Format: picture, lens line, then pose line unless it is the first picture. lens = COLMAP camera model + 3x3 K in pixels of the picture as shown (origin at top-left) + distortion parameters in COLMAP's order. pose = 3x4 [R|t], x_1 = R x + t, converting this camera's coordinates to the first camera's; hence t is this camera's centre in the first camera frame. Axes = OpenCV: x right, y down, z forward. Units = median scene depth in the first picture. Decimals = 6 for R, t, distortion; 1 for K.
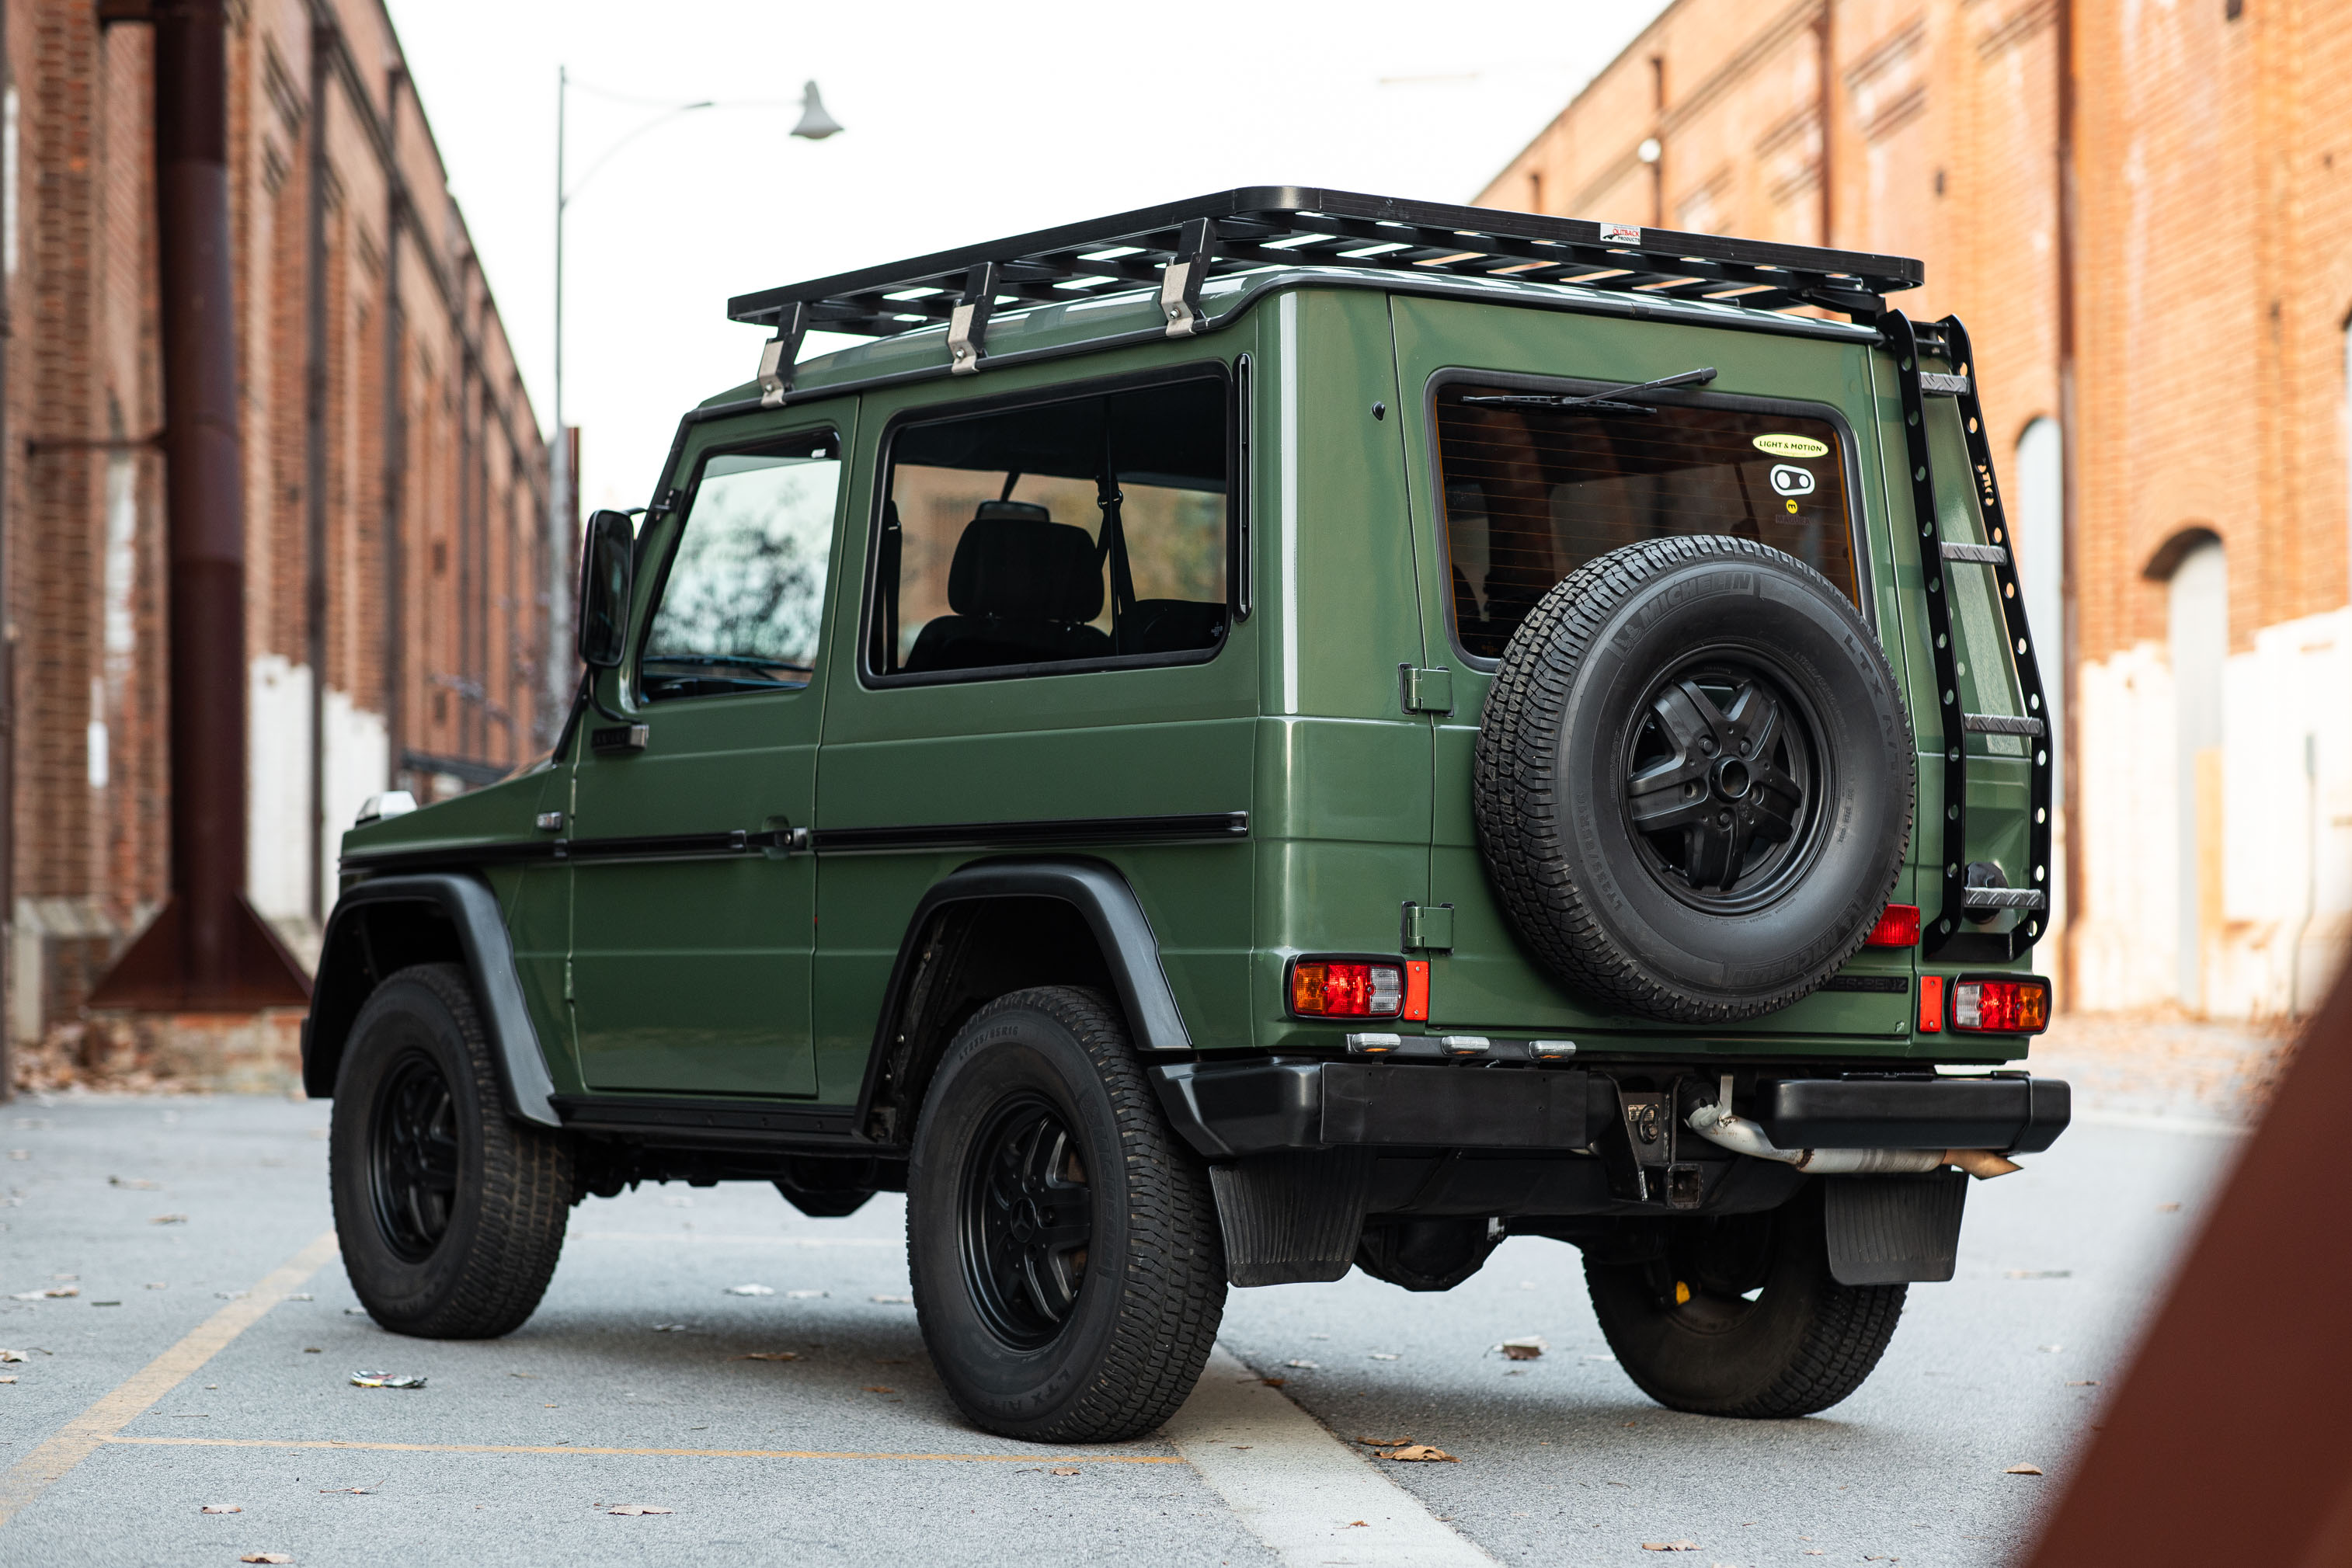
lens RADIAL K [[5486.6, 0, 1181.4], [0, 5486.6, 824.1], [0, 0, 1]] dist [-0.010150, 0.529940]
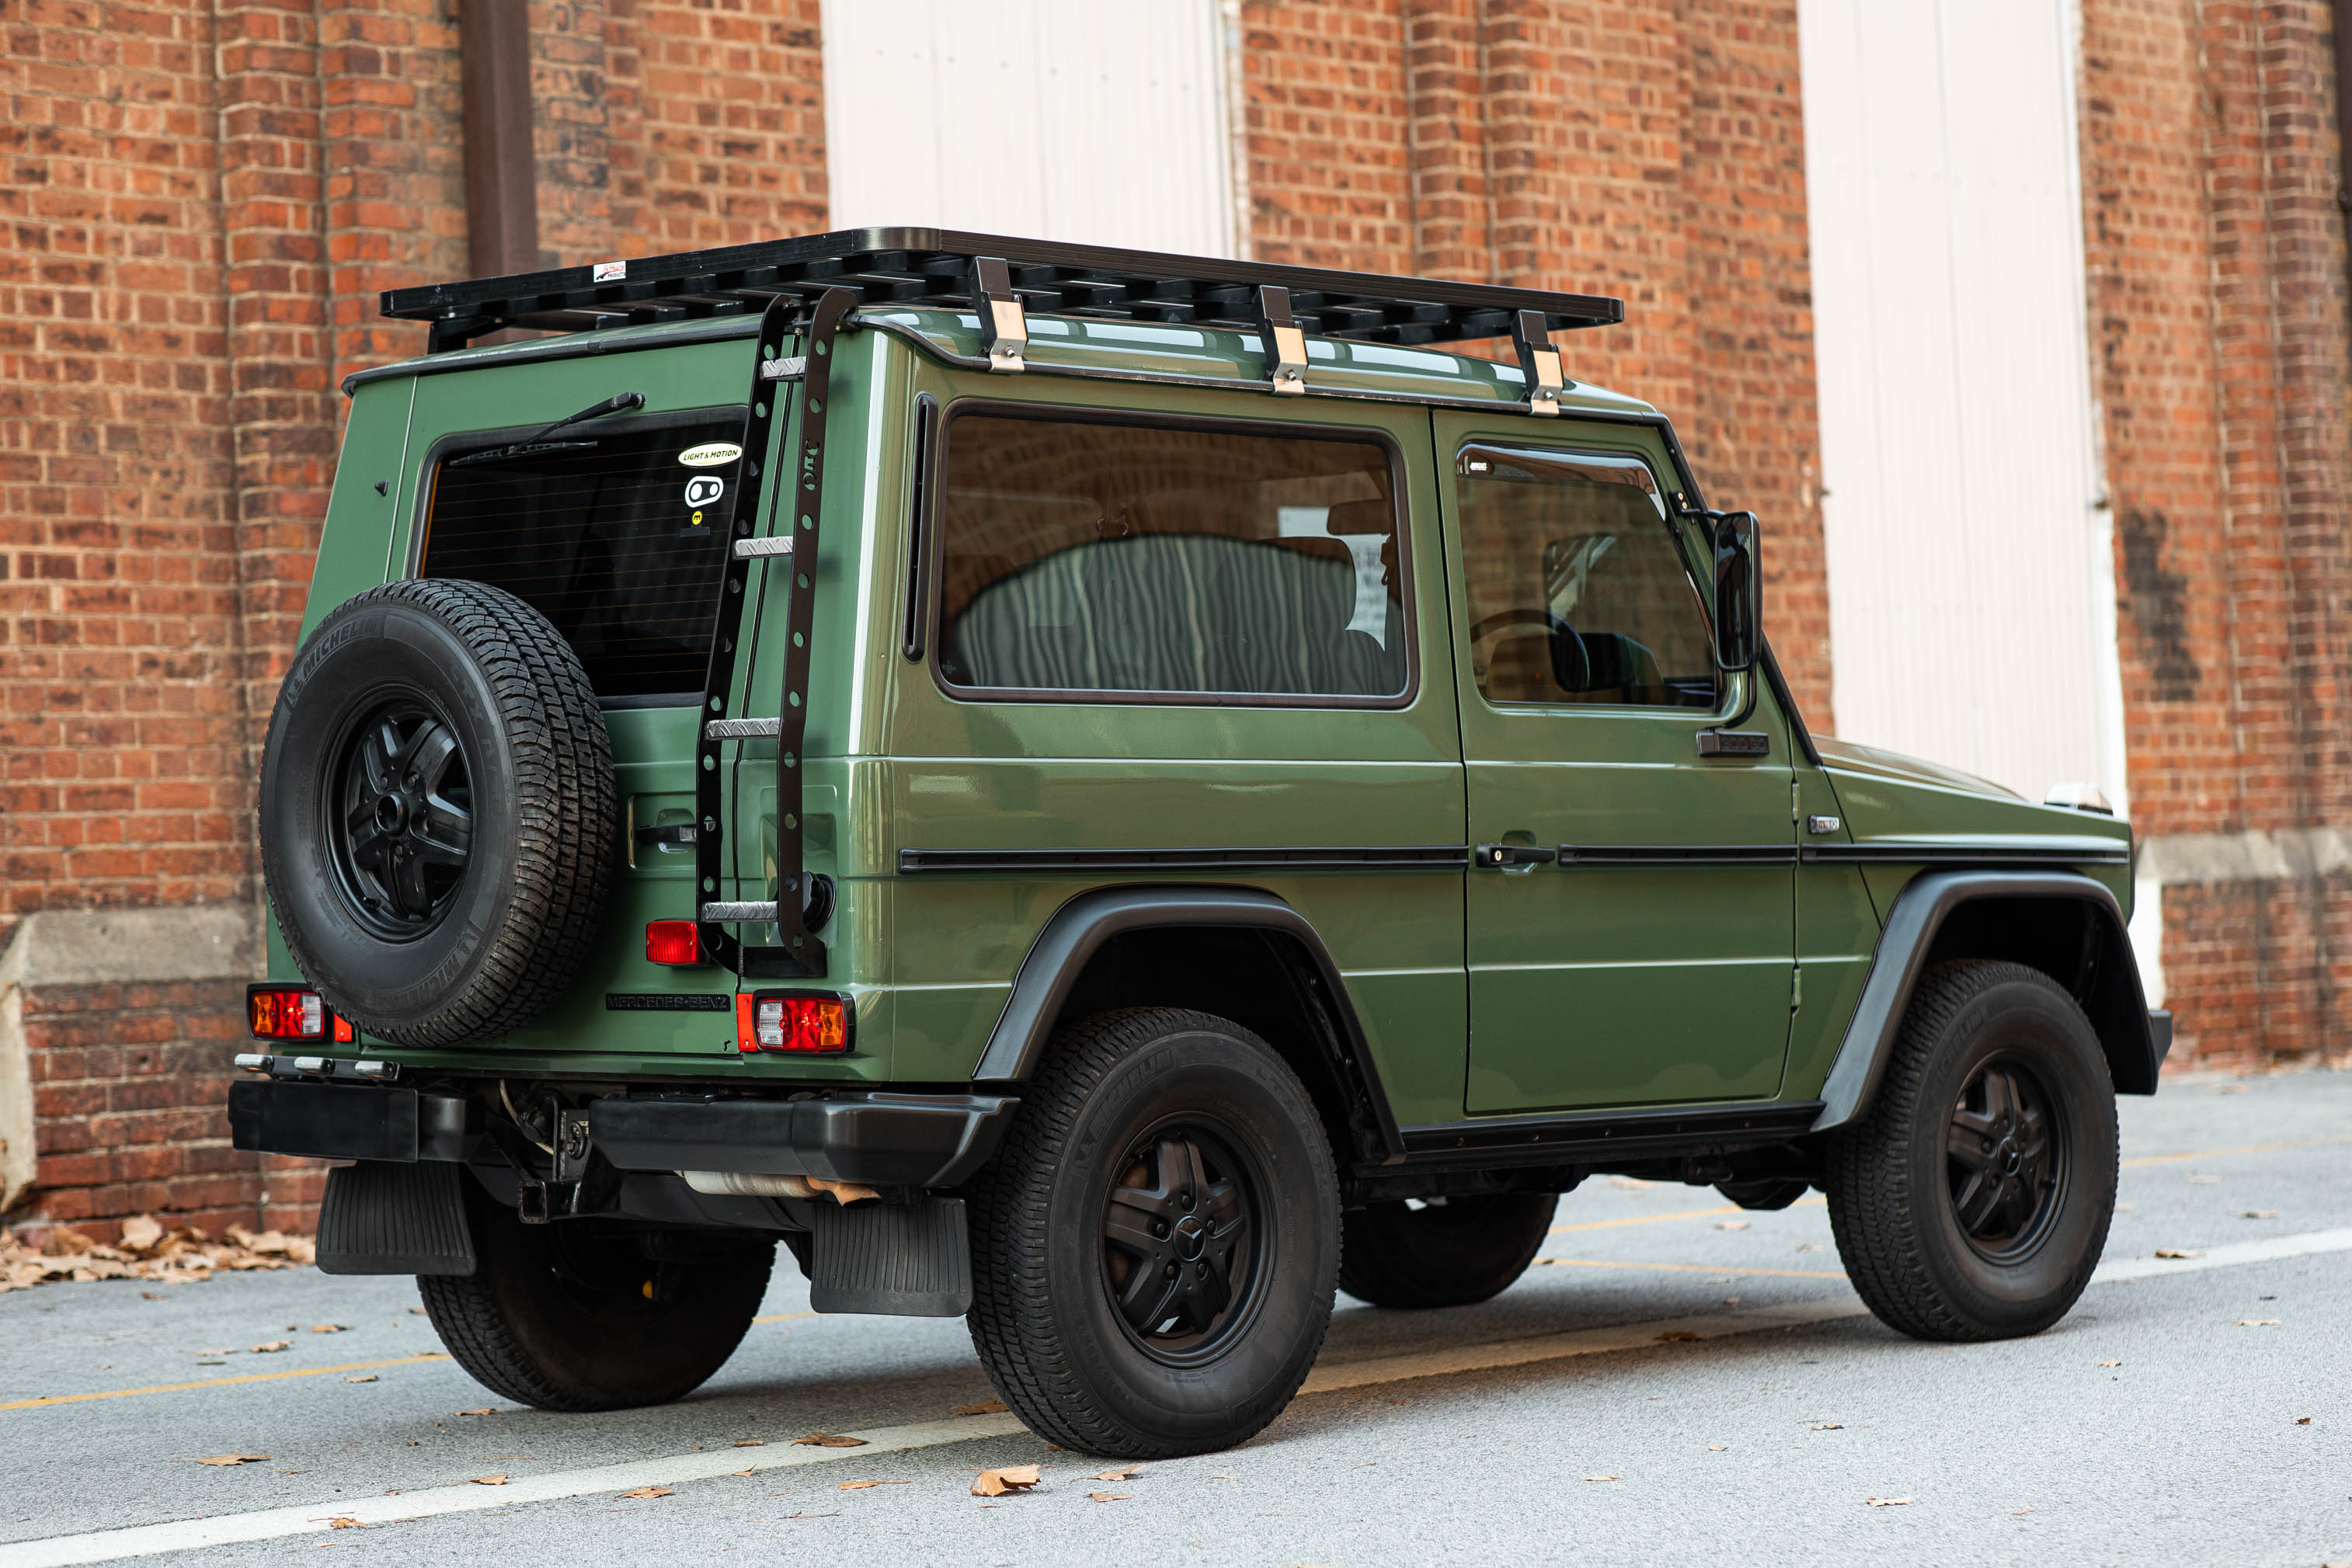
lens RADIAL K [[5486.6, 0, 1181.4], [0, 5486.6, 824.1], [0, 0, 1]] dist [-0.010150, 0.529940]
pose [[0.216607, -0.030776, -0.975774, 1.025138], [0.049719, 0.998554, -0.020458, 0.020263], [0.974992, -0.044083, 0.217824, 0.816022]]
